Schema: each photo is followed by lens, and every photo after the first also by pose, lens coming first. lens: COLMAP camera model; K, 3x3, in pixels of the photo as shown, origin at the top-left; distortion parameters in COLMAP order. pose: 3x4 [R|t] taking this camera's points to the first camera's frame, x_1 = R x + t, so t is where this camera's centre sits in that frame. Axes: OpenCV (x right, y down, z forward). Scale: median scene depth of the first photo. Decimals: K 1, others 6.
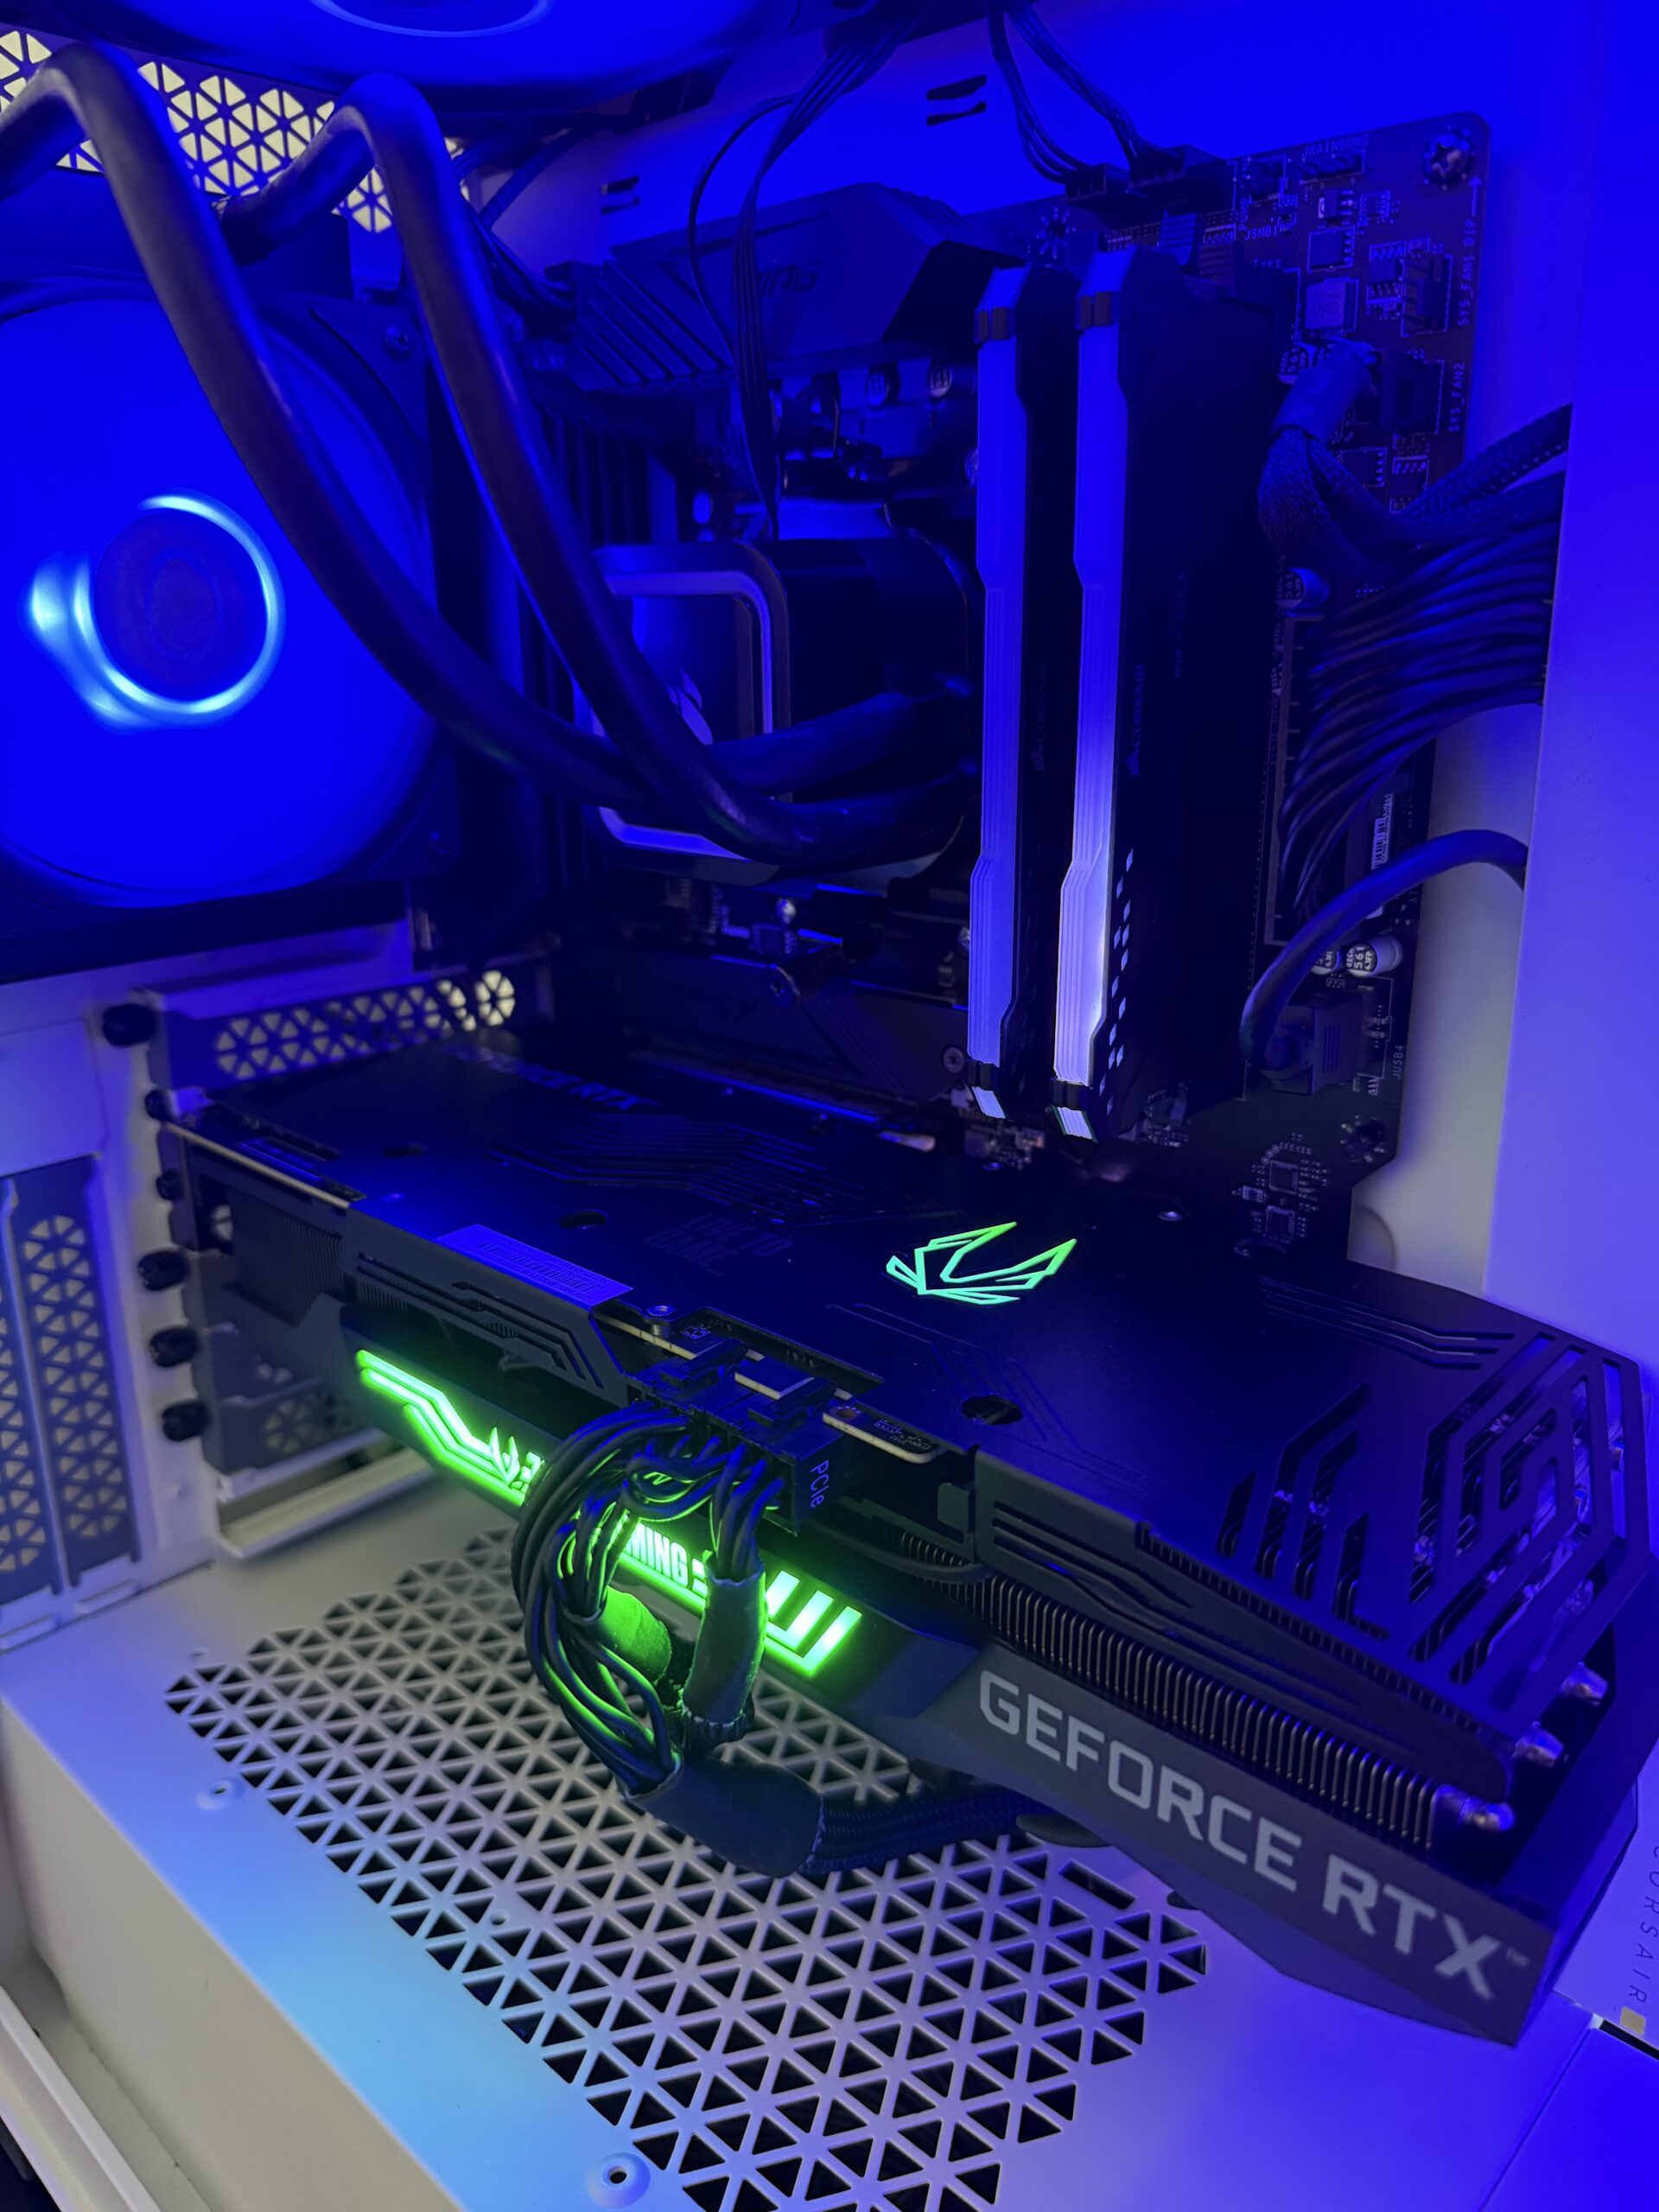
lens RADIAL K [[1605.6, 0, 829.5], [0, 1605.6, 1106.0], [0, 0, 1]] dist [-0.008009, -0.049709]
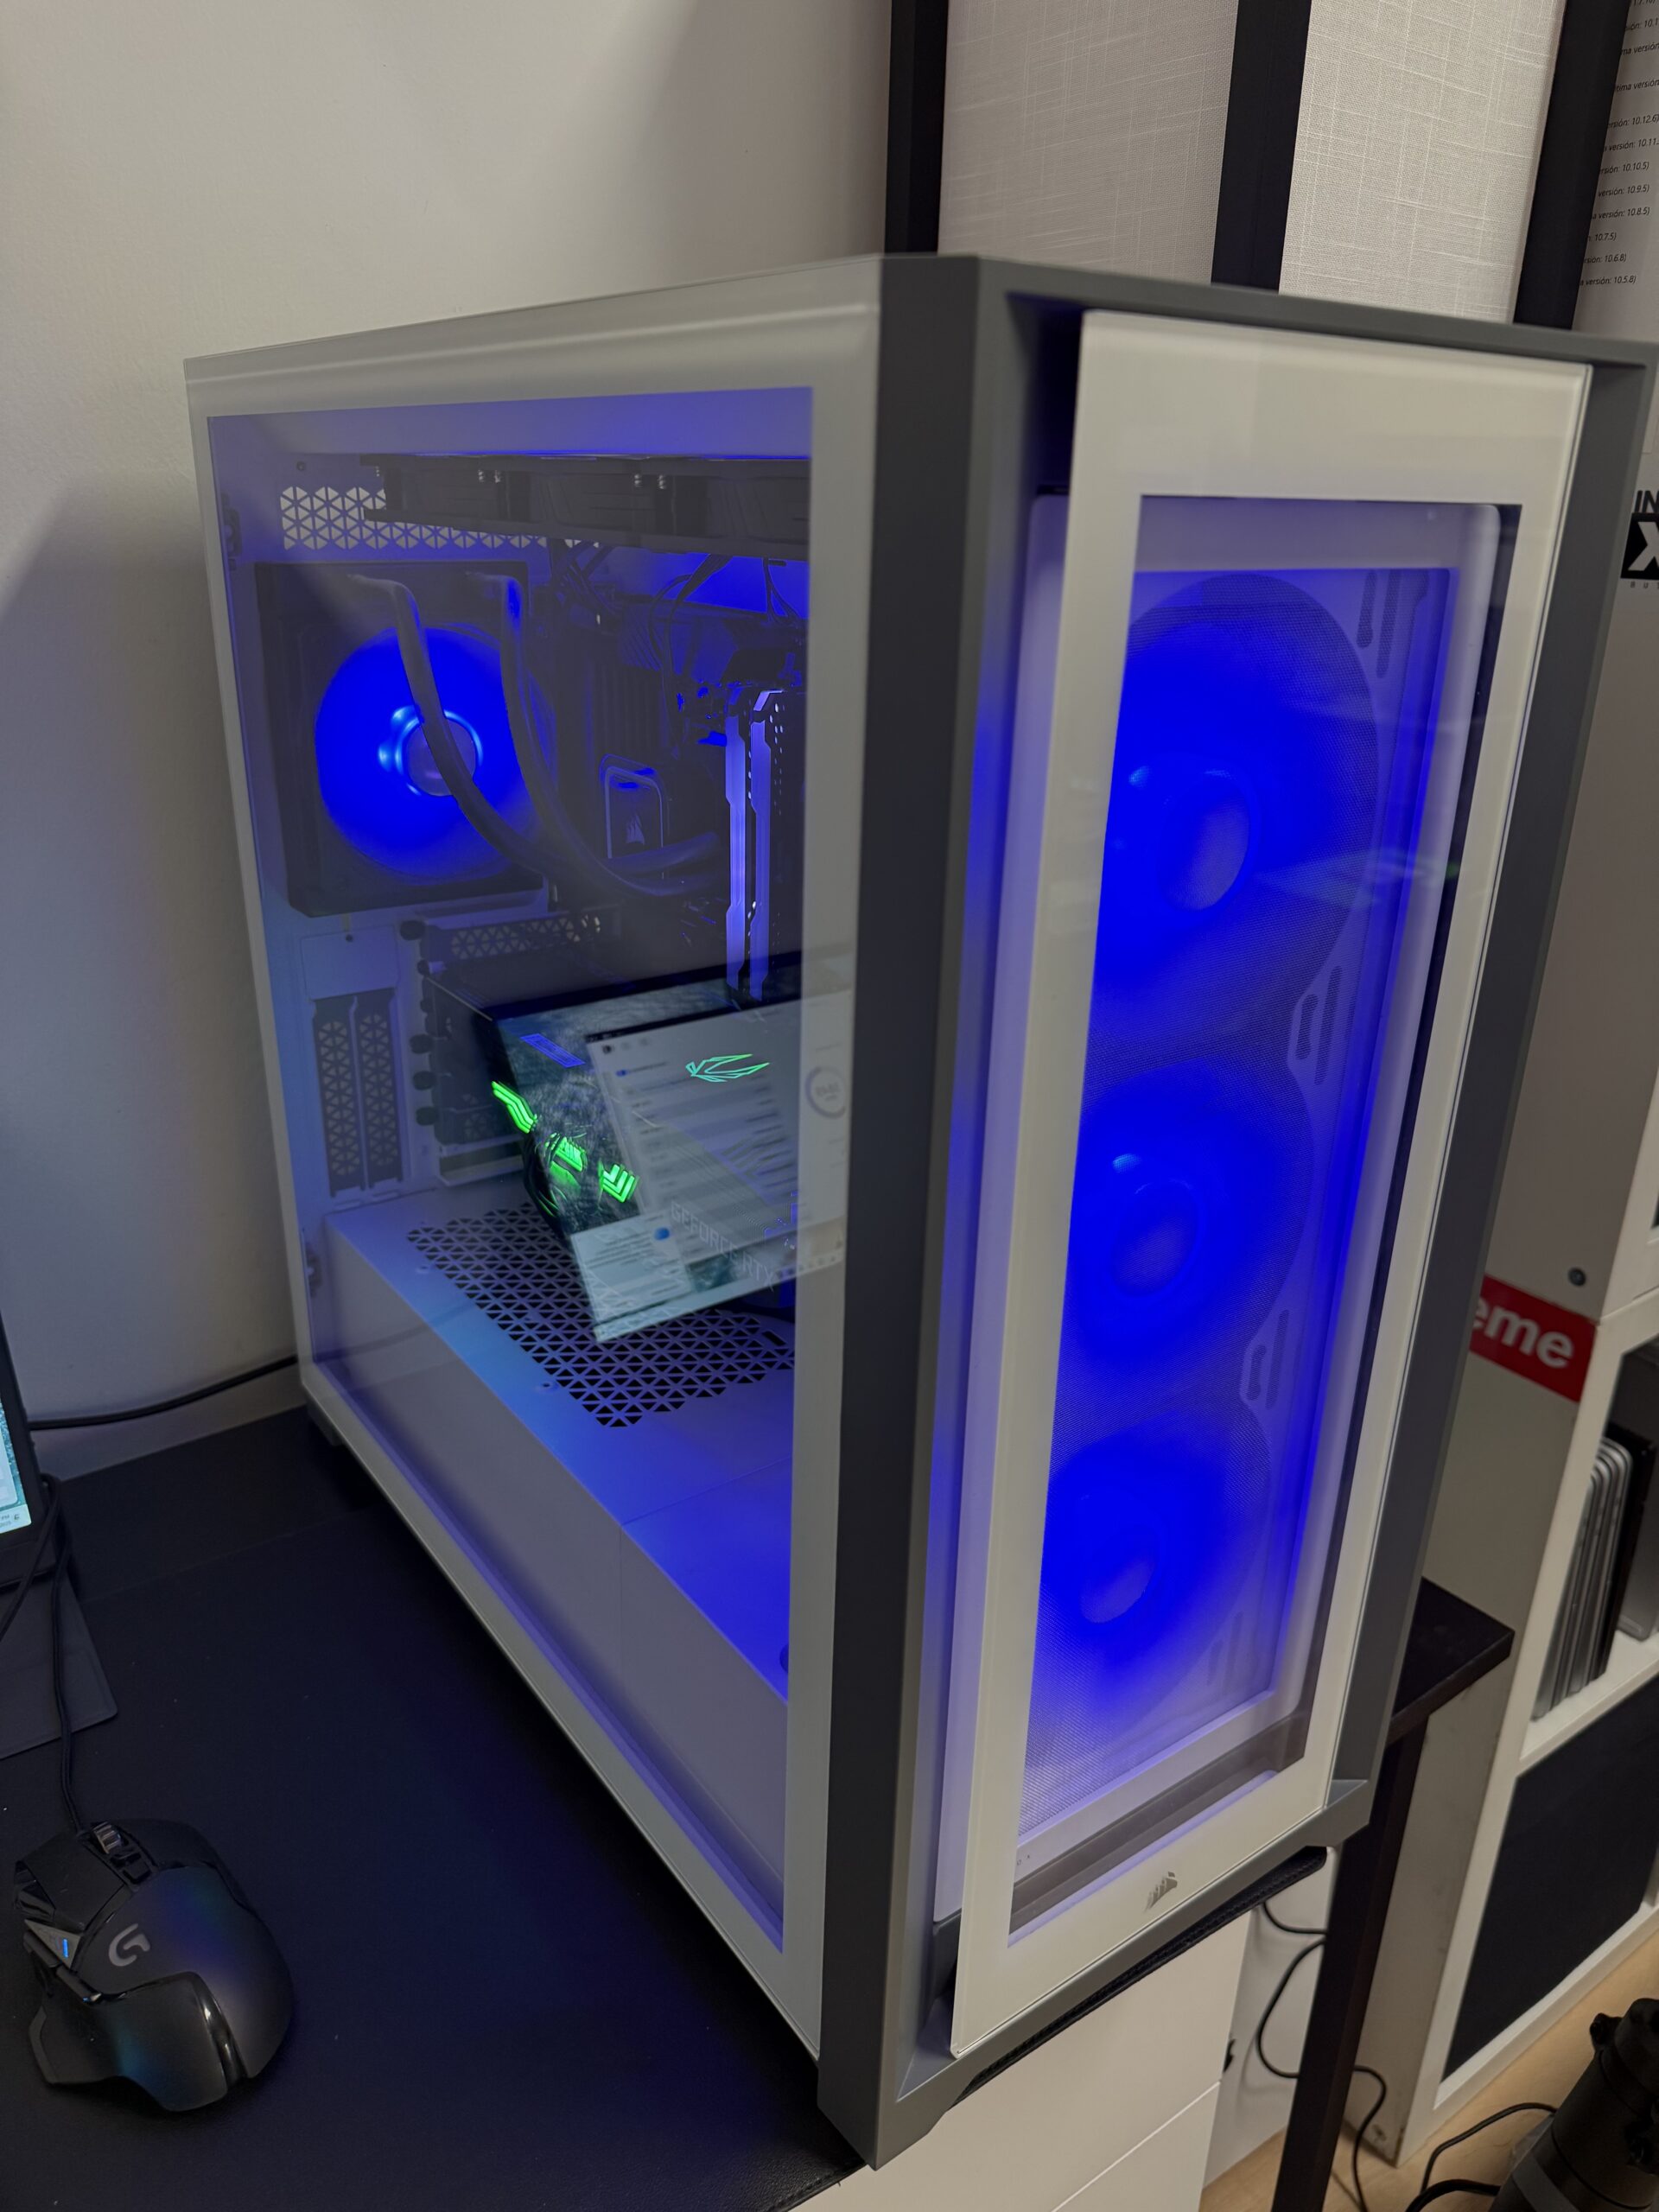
lens RADIAL K [[1576.3, 0, 829.5], [0, 1576.3, 1106.0], [0, 0, 1]] dist [0.144271, -0.000163]
pose [[0.981055, 0.103748, -0.163609, 0.500254], [-0.089122, 0.991542, 0.094352, -0.068351], [0.172014, -0.077983, 0.982003, -1.054819]]
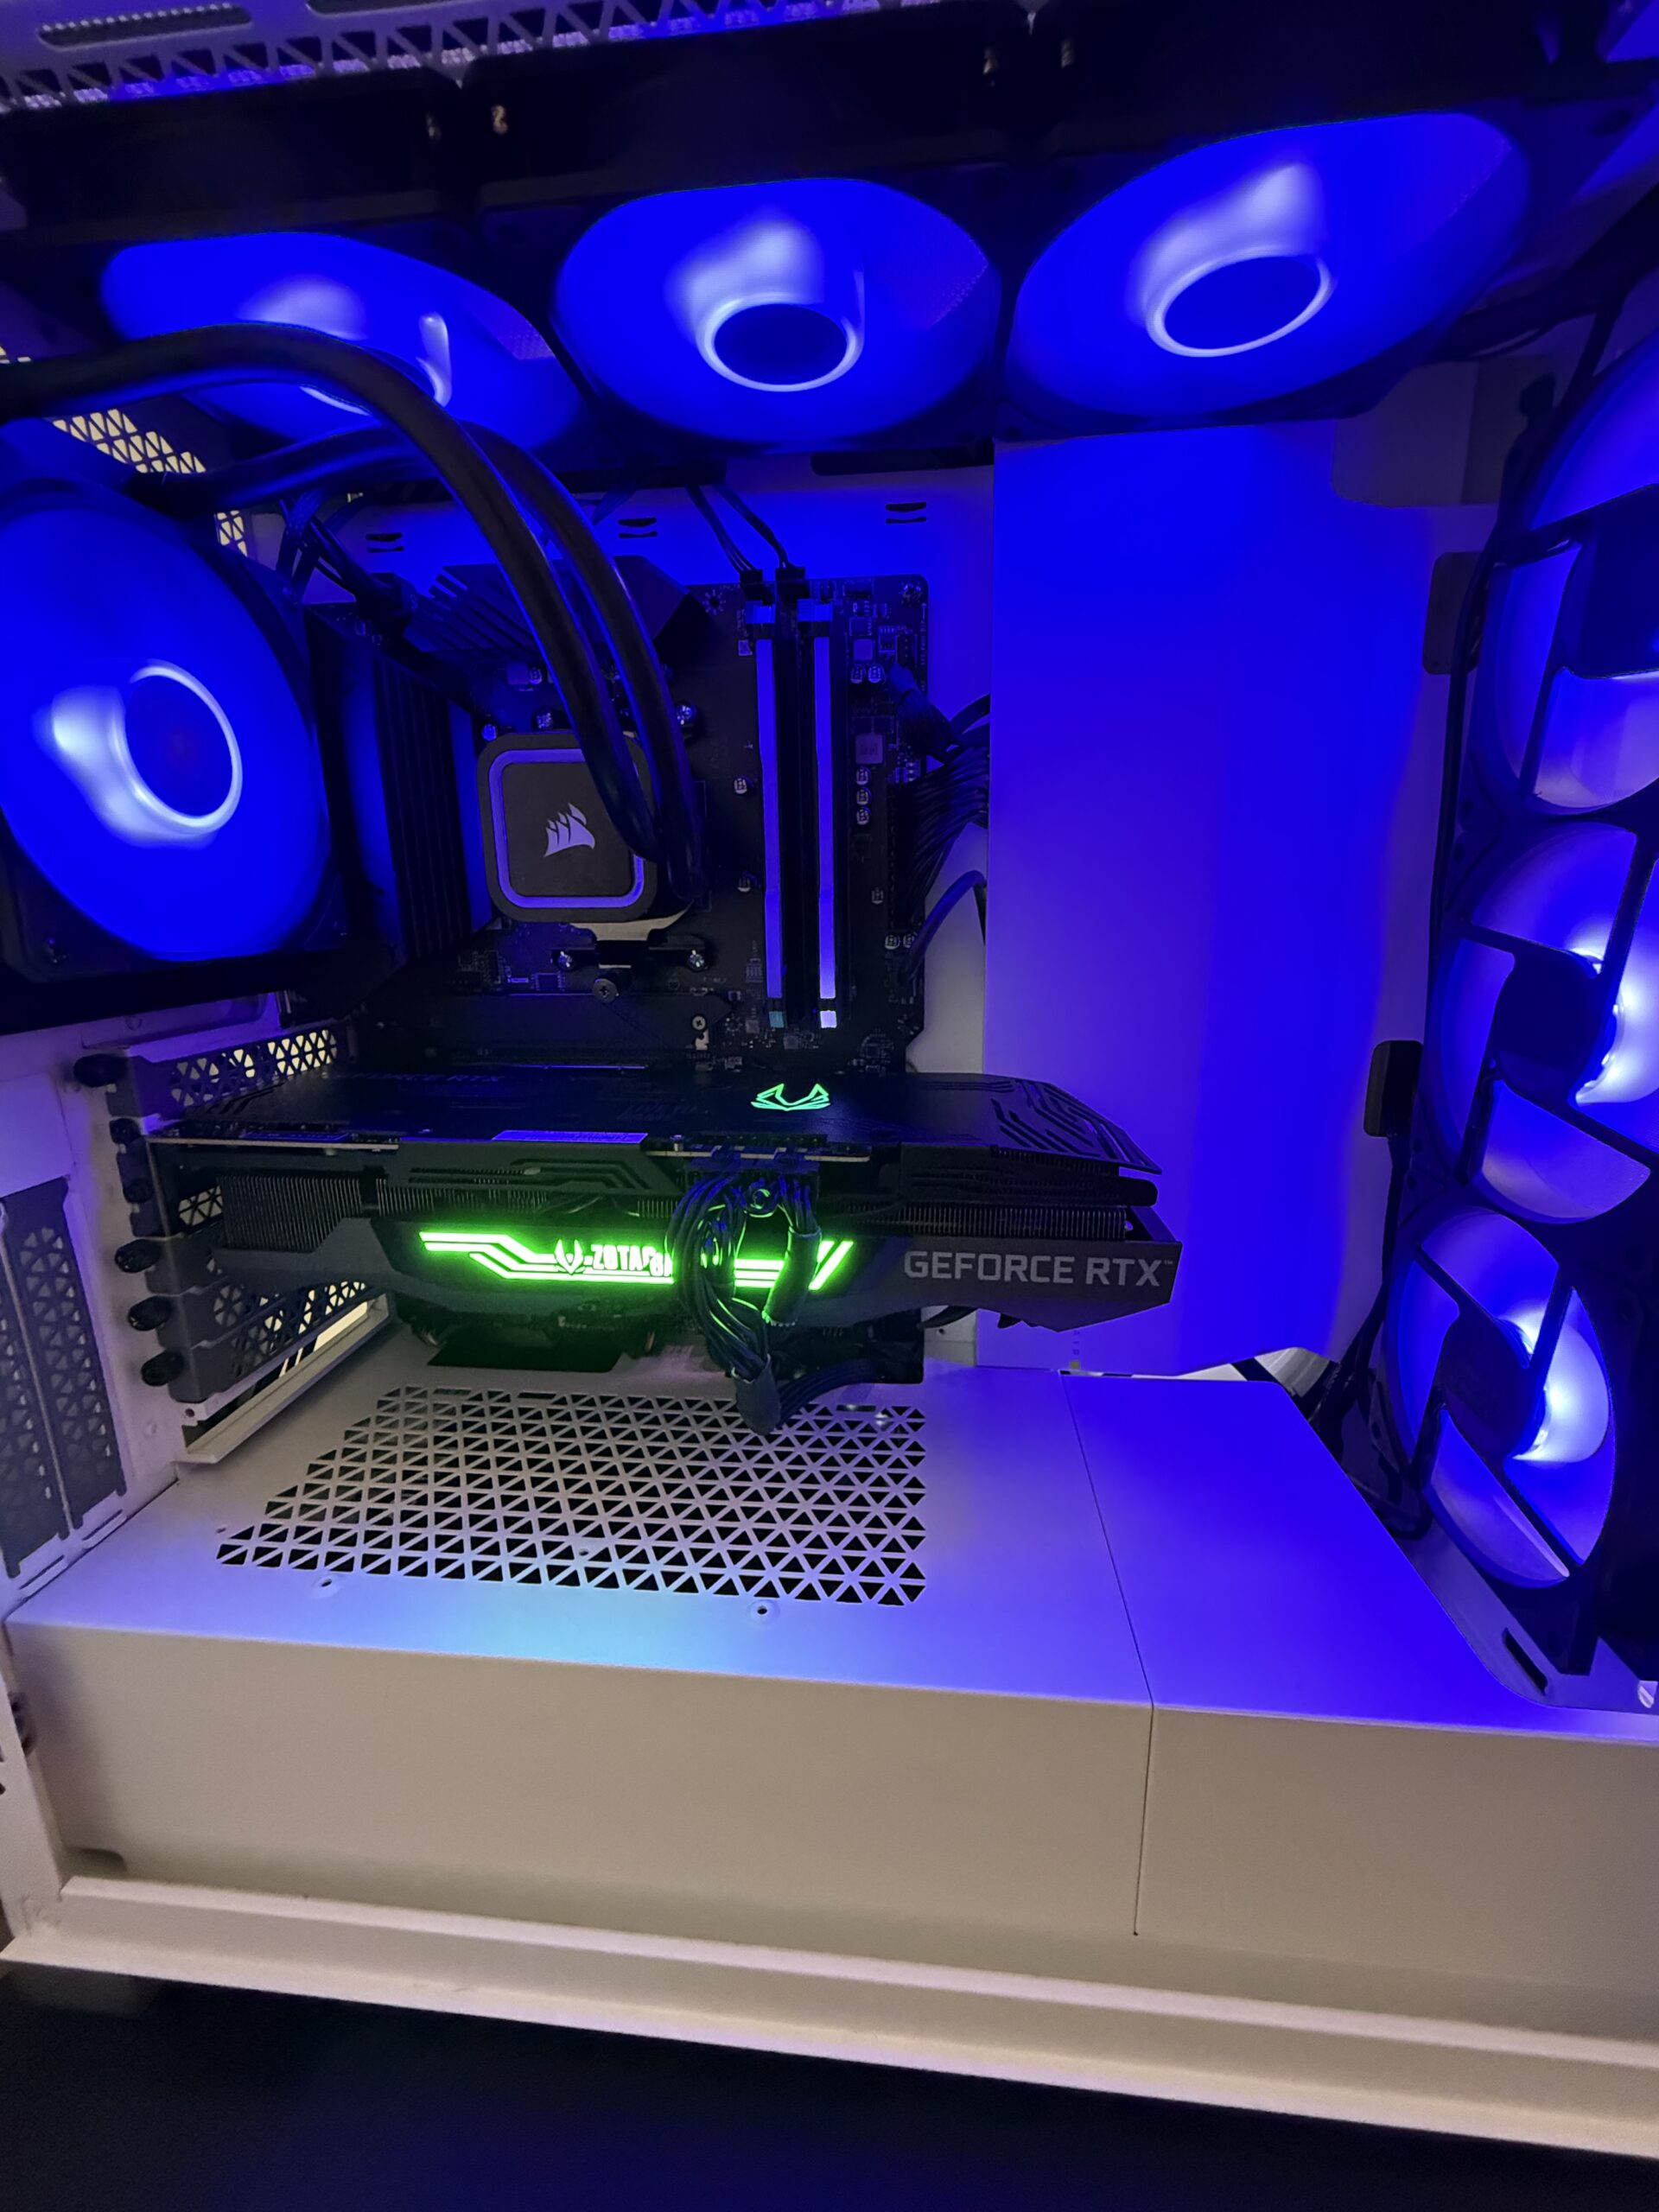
lens RADIAL K [[877.5, 0, 830.6], [0, 877.5, 1095.8], [0, 0, 1]] dist [0.001239, 0.000315]
pose [[0.793443, -0.141288, 0.592018, -0.389319], [0.181275, 0.983398, -0.008259, 0.085911], [-0.581023, 0.113871, 0.805882, 0.062064]]
